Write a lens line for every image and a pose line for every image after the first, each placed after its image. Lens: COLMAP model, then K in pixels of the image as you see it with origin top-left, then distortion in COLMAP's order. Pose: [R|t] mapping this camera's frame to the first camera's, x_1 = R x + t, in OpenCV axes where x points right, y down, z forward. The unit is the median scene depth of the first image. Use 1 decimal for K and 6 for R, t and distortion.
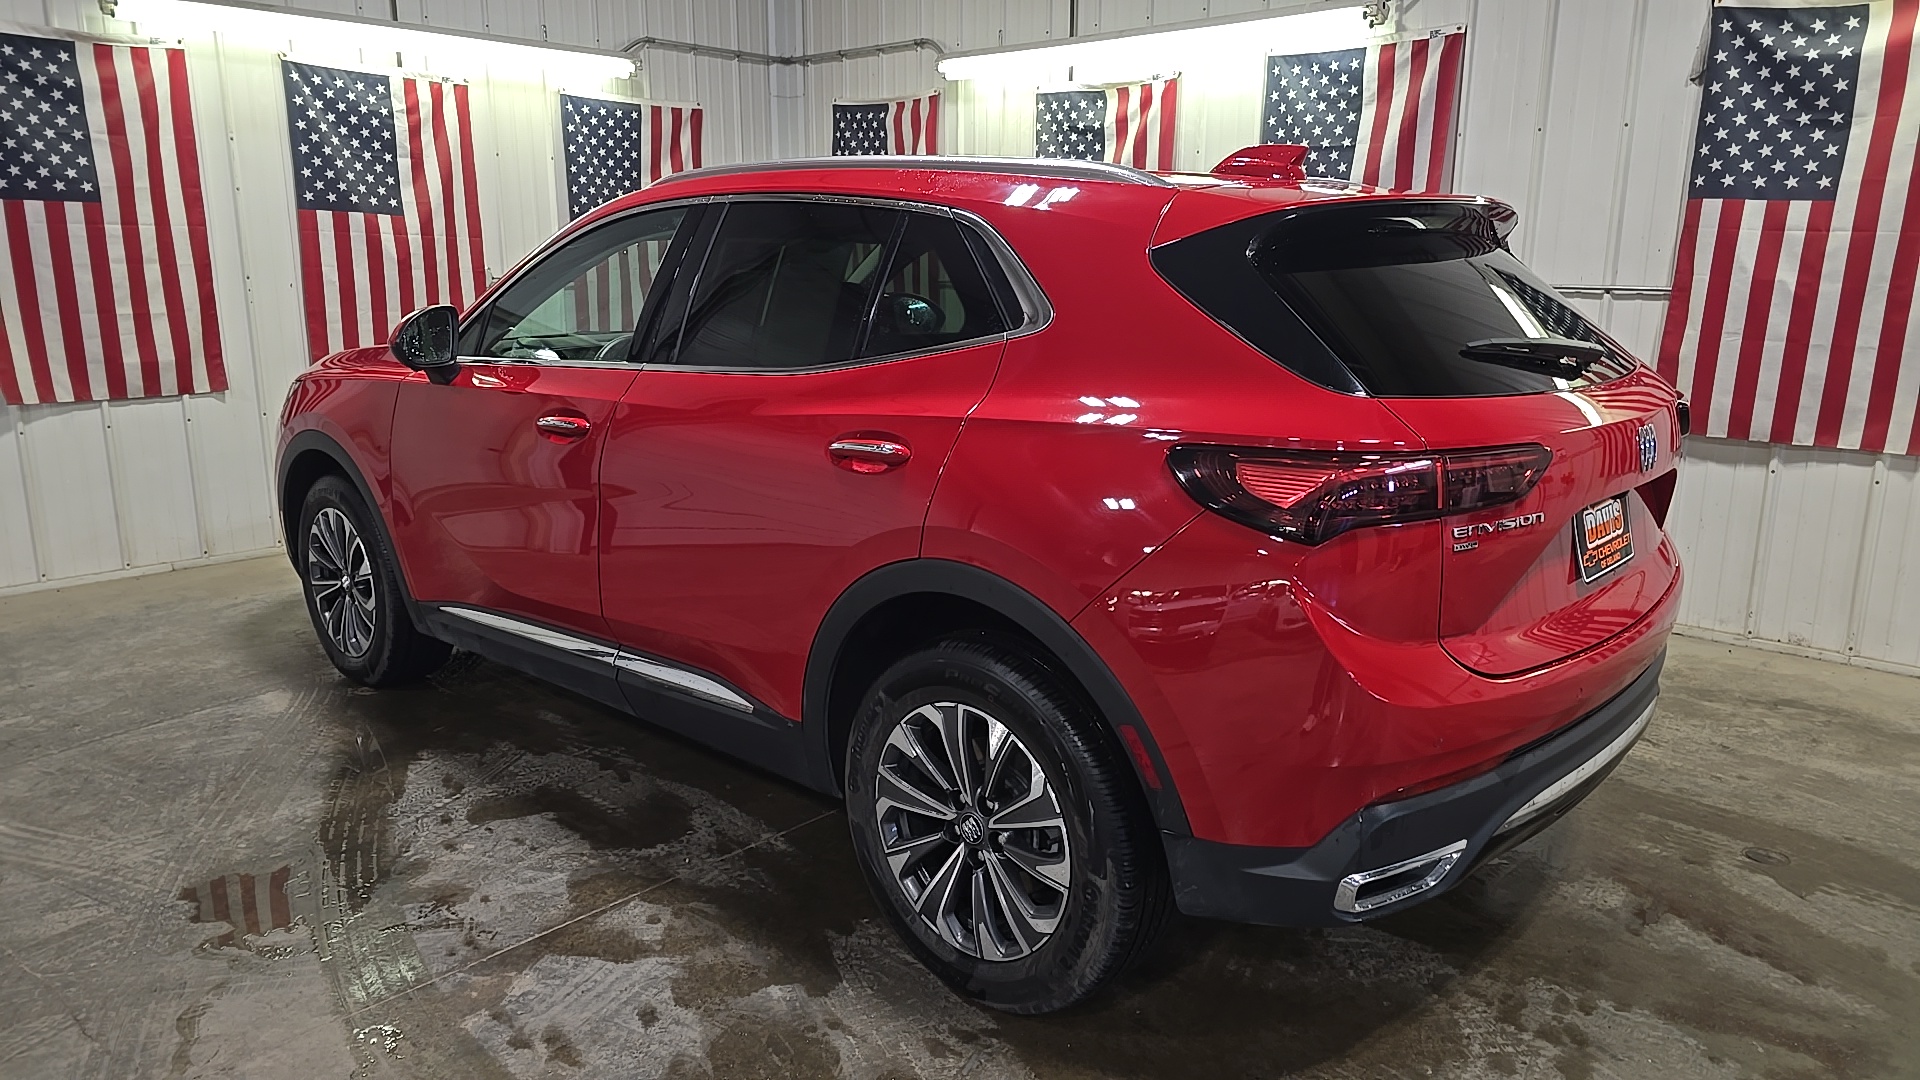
lens RADIAL K [[1297.6, 0, 971.9], [0, 1297.6, 535.8], [0, 0, 1]] dist [0.065233, -0.050946]
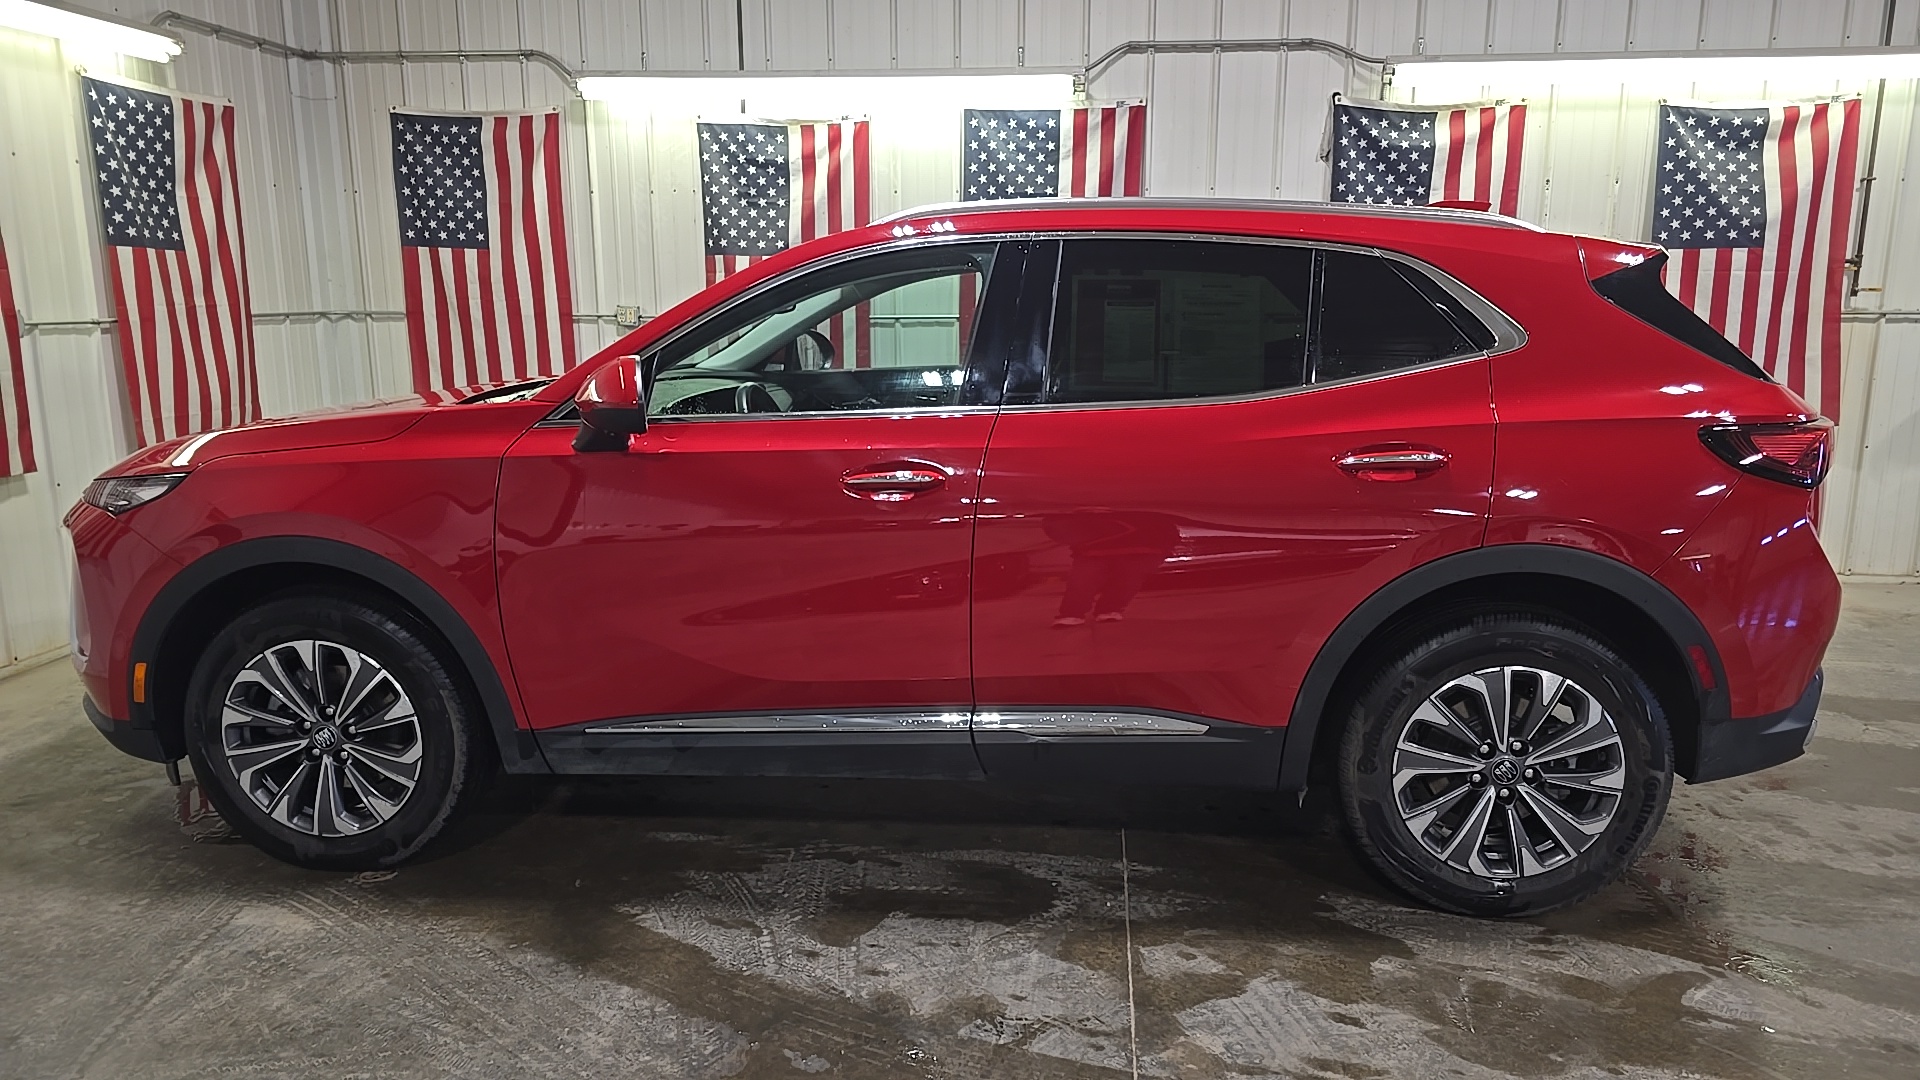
lens RADIAL K [[1297.6, 0, 957.4], [0, 1297.6, 532.8], [0, 0, 1]] dist [0.065233, -0.050946]
pose [[0.791038, -0.120796, 0.599722, -0.730108], [0.134388, 0.990678, 0.022282, -0.056221], [-0.596823, 0.062969, 0.799898, 0.220987]]
